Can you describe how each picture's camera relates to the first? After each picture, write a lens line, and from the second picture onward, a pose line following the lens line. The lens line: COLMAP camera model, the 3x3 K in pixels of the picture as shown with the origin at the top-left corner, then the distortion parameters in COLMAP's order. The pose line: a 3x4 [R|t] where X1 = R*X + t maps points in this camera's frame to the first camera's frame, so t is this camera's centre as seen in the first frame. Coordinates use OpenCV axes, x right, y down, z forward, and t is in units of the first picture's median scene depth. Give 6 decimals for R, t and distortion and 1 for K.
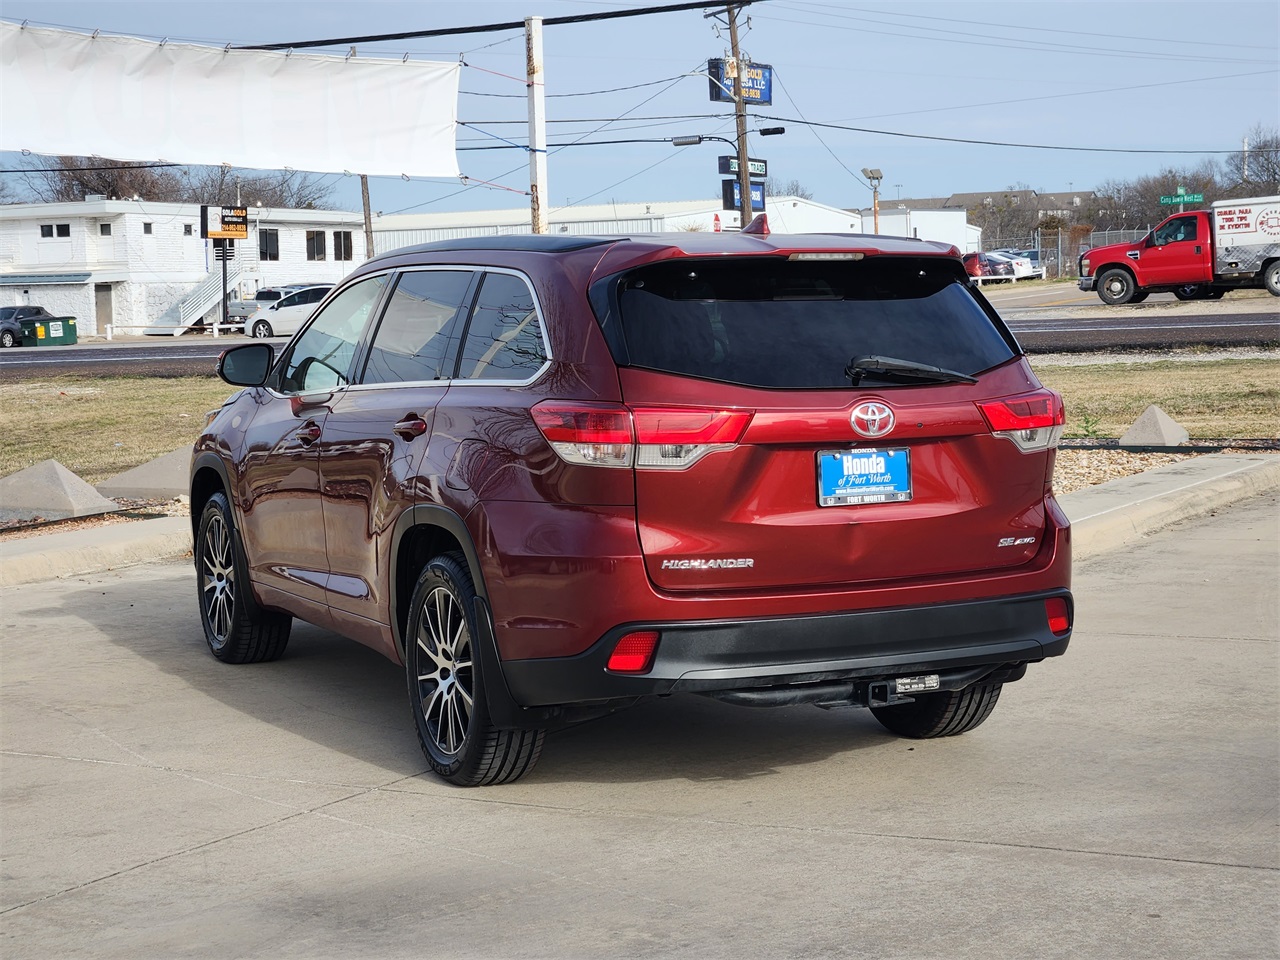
lens RADIAL K [[2135.9, 0, 638.6], [0, 2135.9, 470.4], [0, 0, 1]] dist [-0.080046, 0.000000]
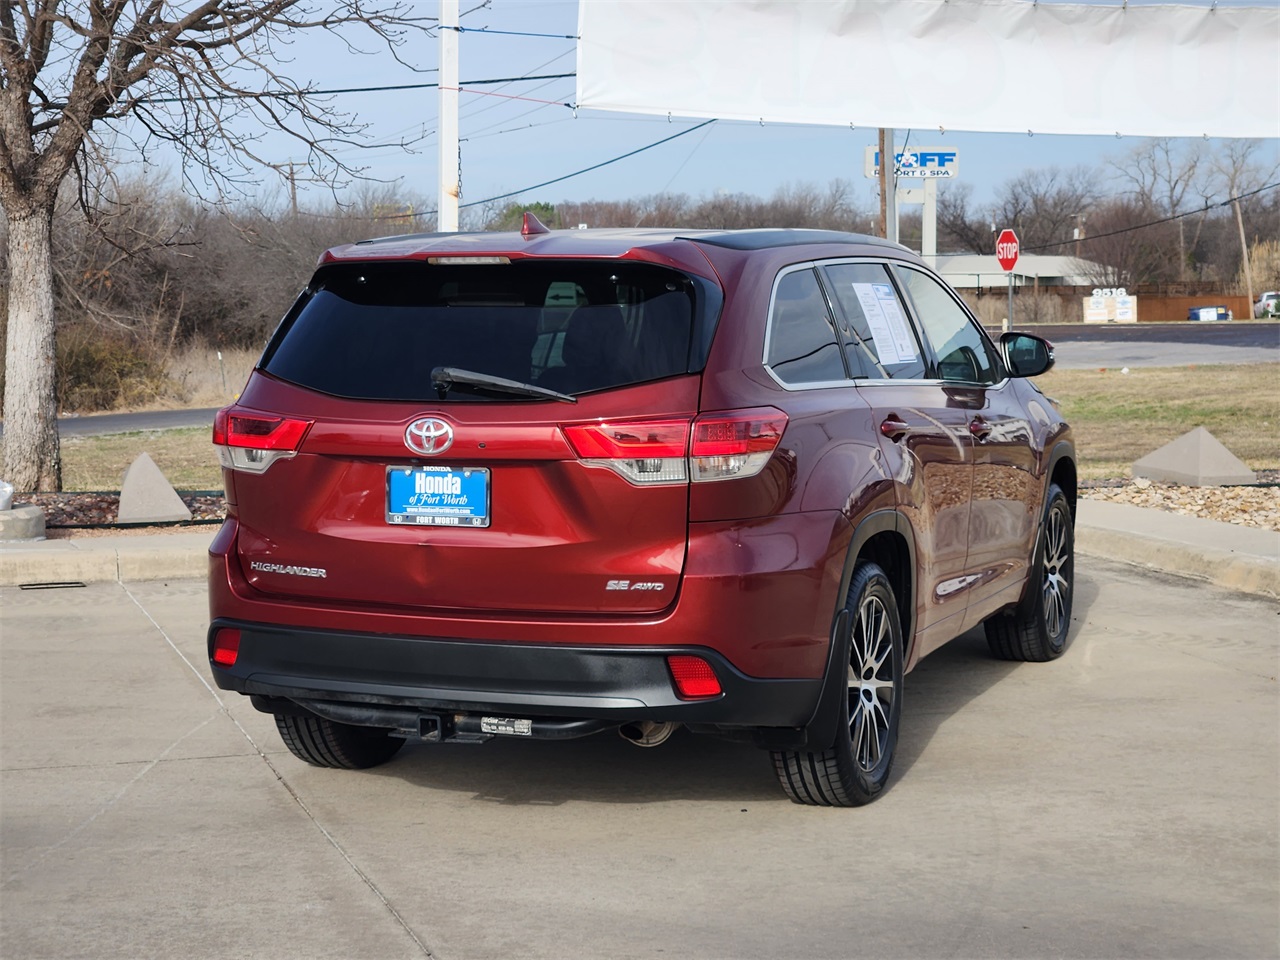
lens RADIAL K [[2135.9, 0, 636.5], [0, 2135.9, 487.8], [0, 0, 1]] dist [-0.080046, 0.000000]
pose [[0.702149, 0.078289, -0.707713, 0.828277], [-0.059116, 0.996915, 0.051630, -0.054250], [0.709572, 0.005585, 0.704611, 0.399083]]
